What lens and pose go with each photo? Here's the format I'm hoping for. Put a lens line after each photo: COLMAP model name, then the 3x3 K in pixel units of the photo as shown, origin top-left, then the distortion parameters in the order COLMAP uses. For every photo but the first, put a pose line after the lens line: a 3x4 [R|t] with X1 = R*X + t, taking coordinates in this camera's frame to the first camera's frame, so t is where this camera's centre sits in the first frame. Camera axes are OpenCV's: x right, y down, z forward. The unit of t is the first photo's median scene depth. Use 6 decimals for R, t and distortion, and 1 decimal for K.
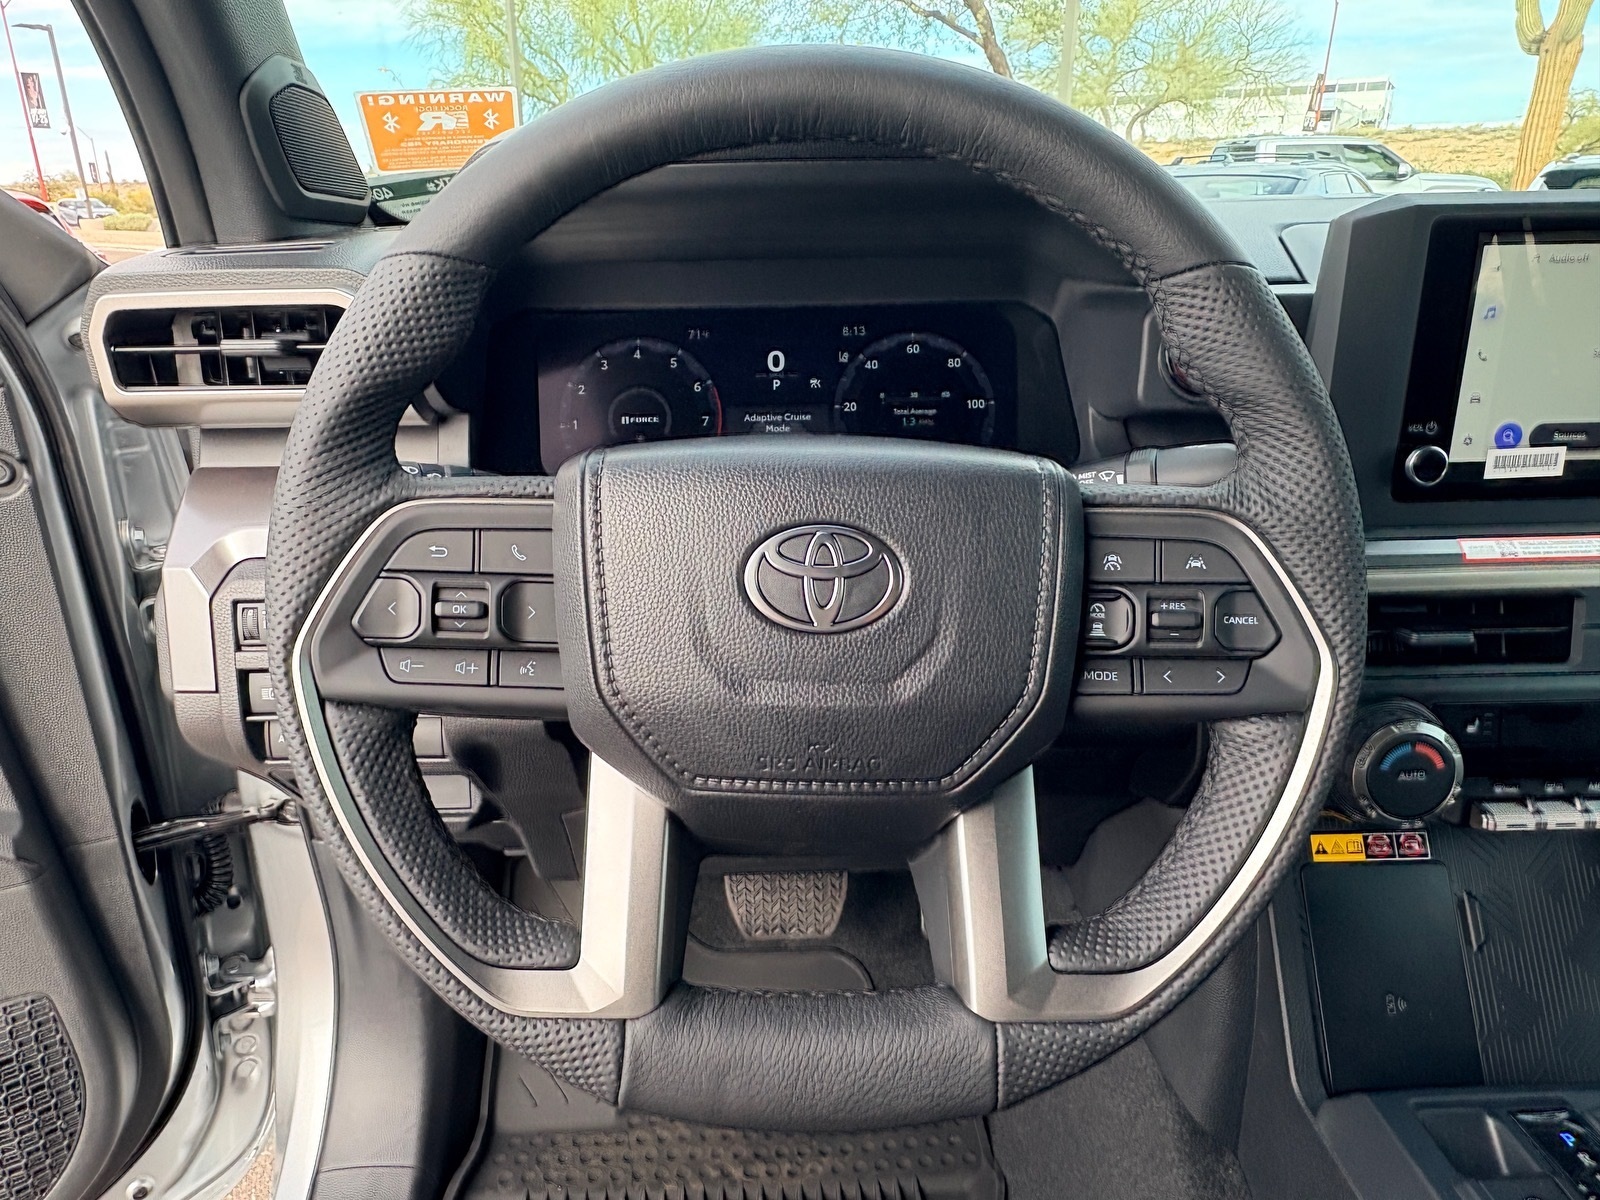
lens RADIAL K [[1031.4, 0, 791.4], [0, 1031.4, 611.3], [0, 0, 1]] dist [0.030314, -0.000999]
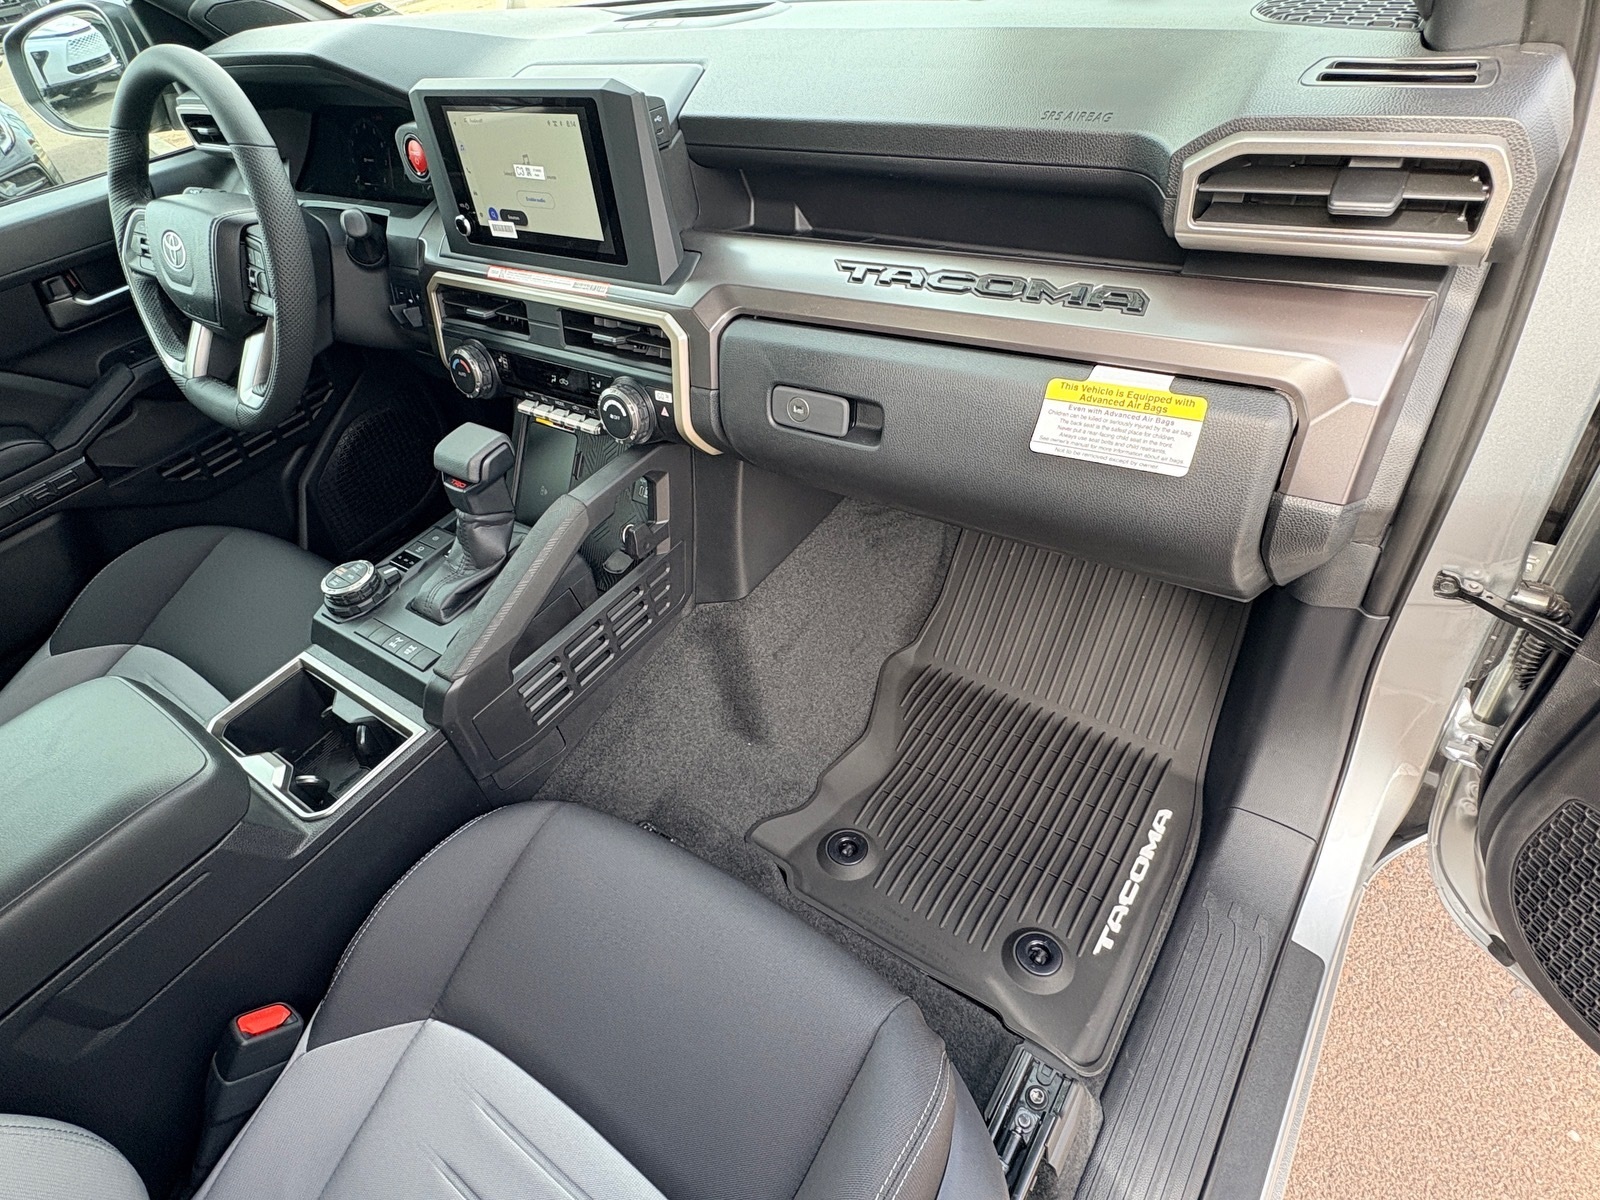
lens RADIAL K [[852.9, 0, 800.4], [0, 852.9, 606.2], [0, 0, 1]] dist [0.003141, 0.002075]
pose [[0.787056, 0.333668, -0.518854, 1.942136], [-0.102211, 0.900002, 0.423734, -0.210899], [0.608355, -0.280469, 0.742456, -0.059623]]
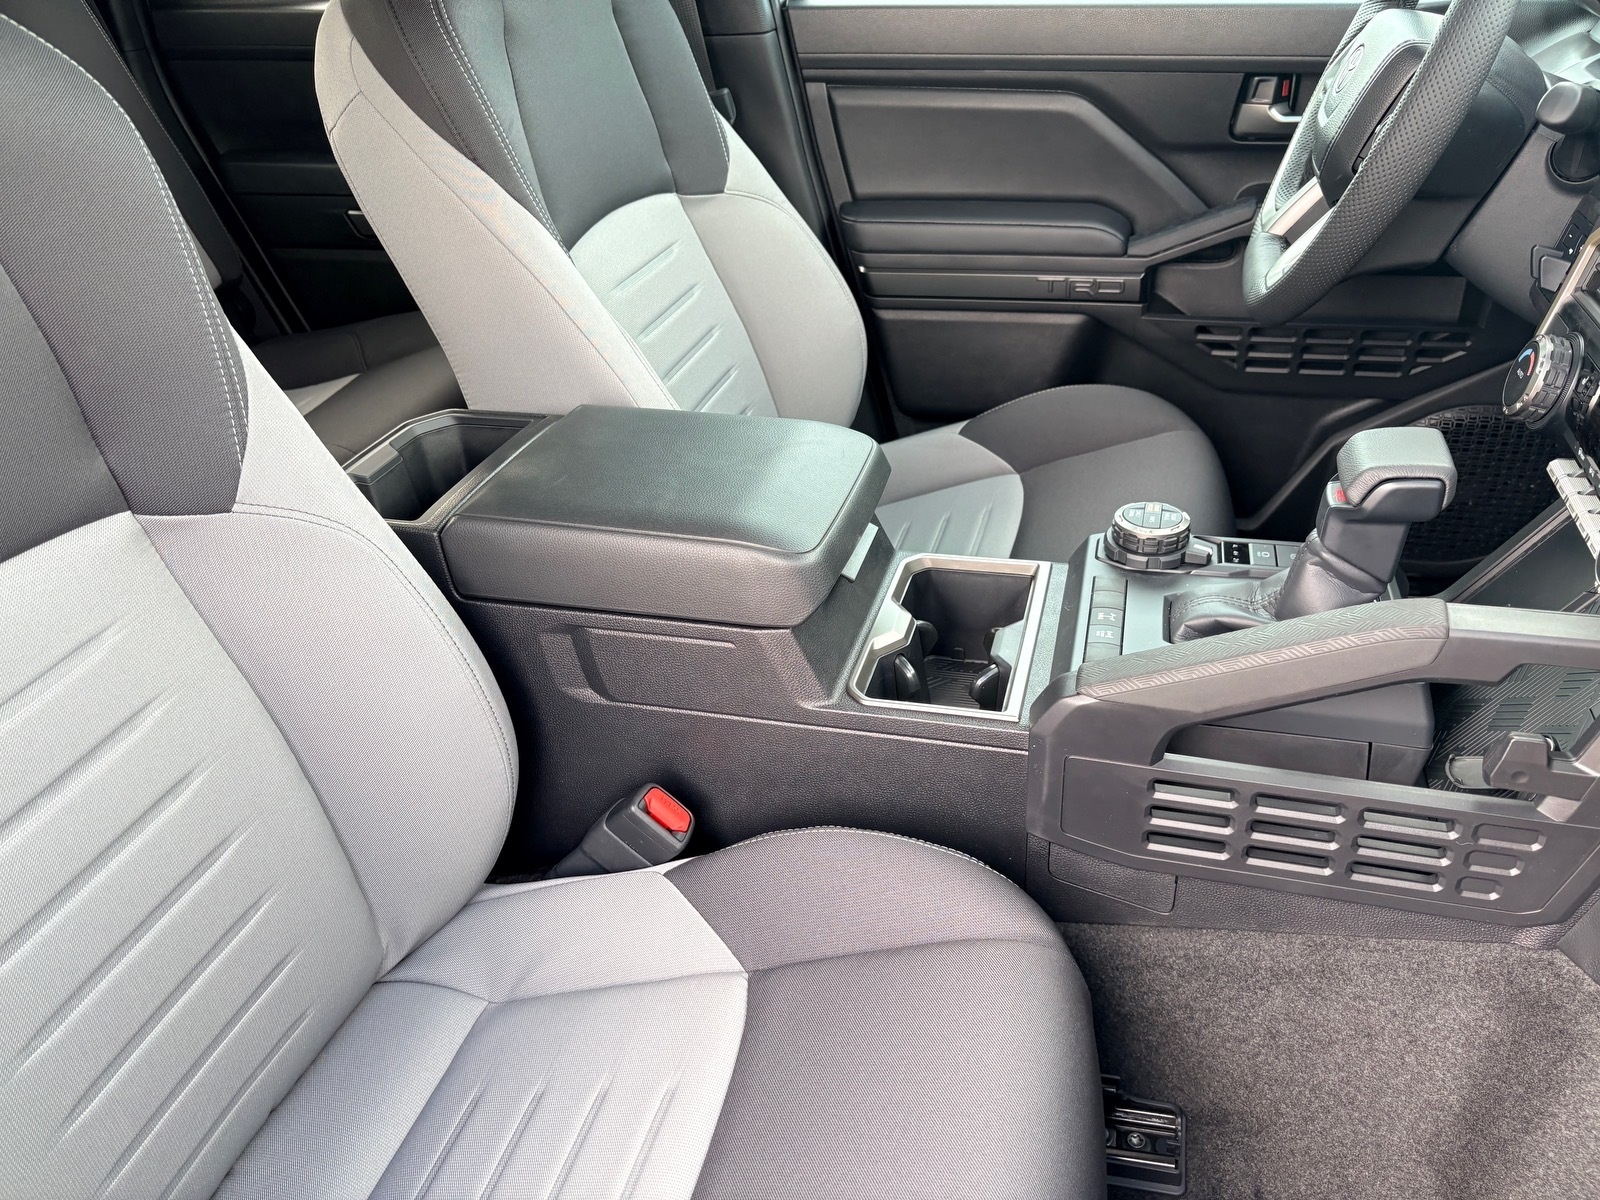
lens RADIAL K [[1224.5, 0, 796.2], [0, 1224.5, 611.9], [0, 0, 1]] dist [0.062730, -0.059591]
pose [[-0.295668, 0.513512, -0.805535, 1.963279], [-0.312017, 0.745077, 0.589496, -0.227522], [0.902899, 0.425635, -0.060071, 0.317312]]
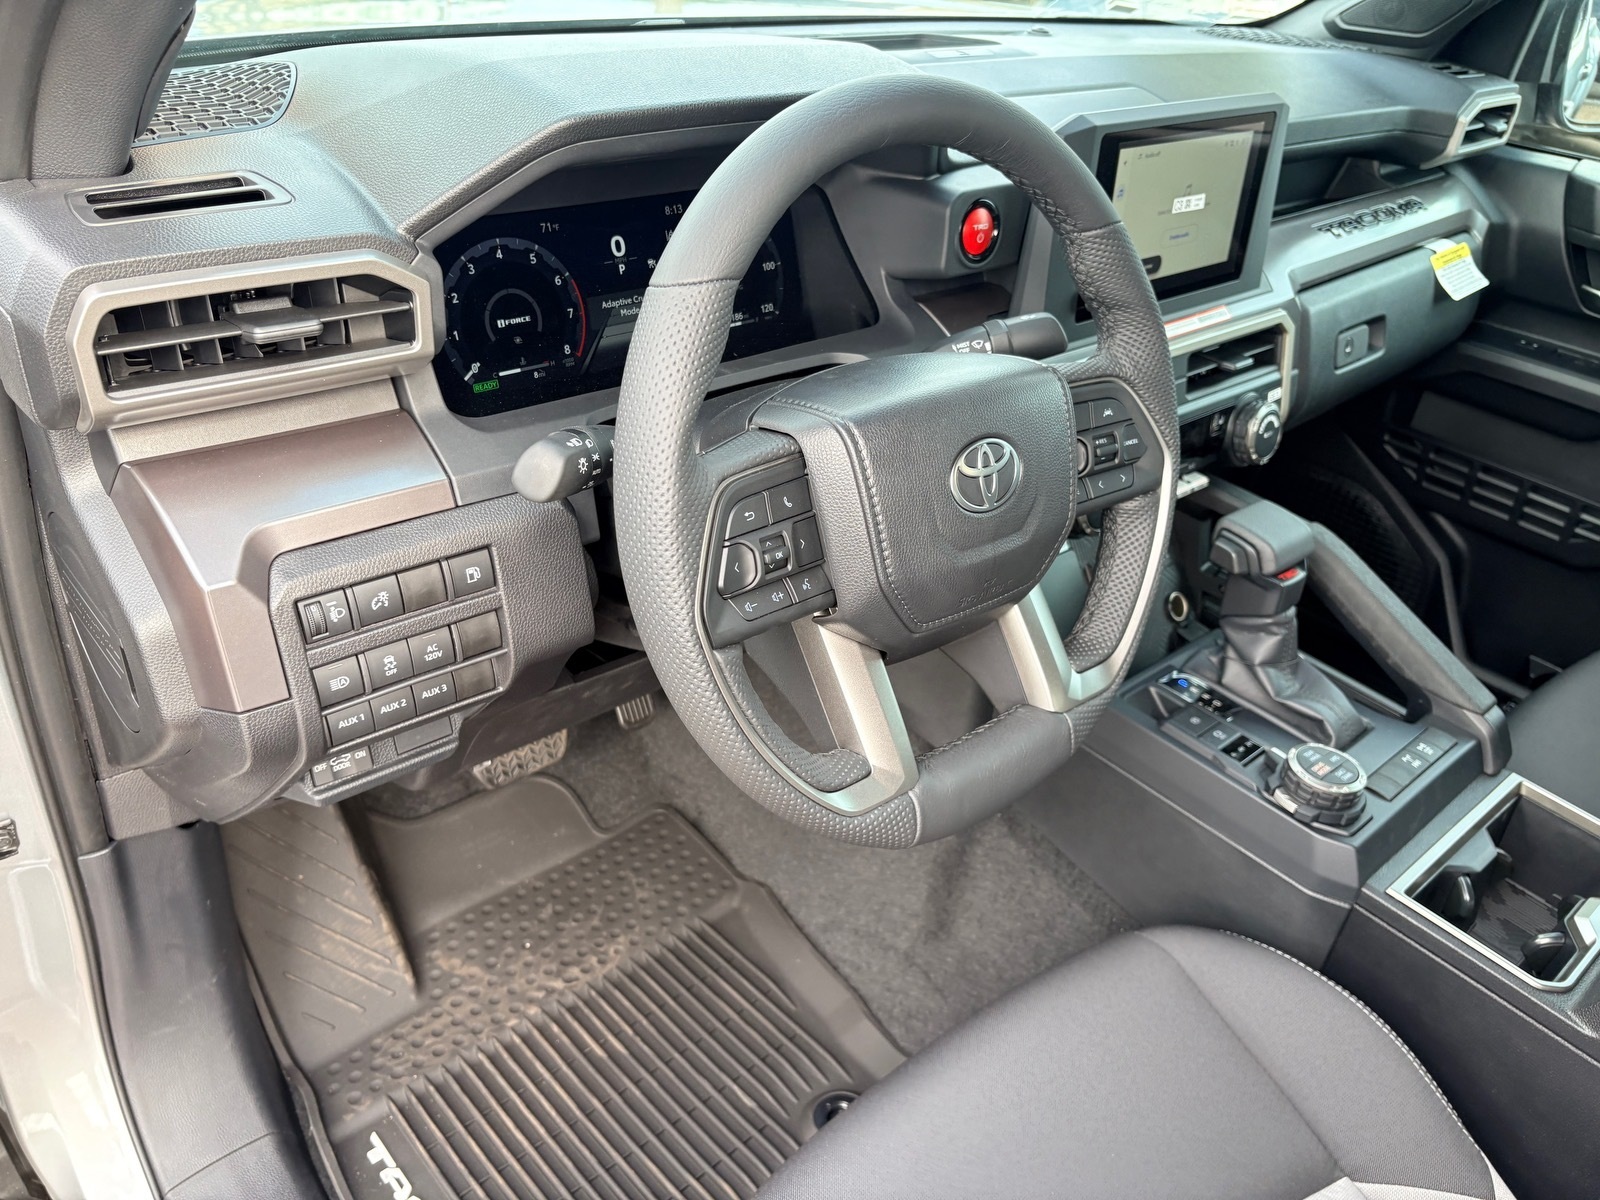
lens RADIAL K [[1224.5, 0, 796.2], [0, 1224.5, 611.9], [0, 0, 1]] dist [0.062730, -0.059591]
pose [[0.765264, -0.279012, 0.580107, -0.755441], [0.139864, 0.951723, 0.273242, -0.218451], [-0.628339, -0.127966, 0.767343, -0.133687]]
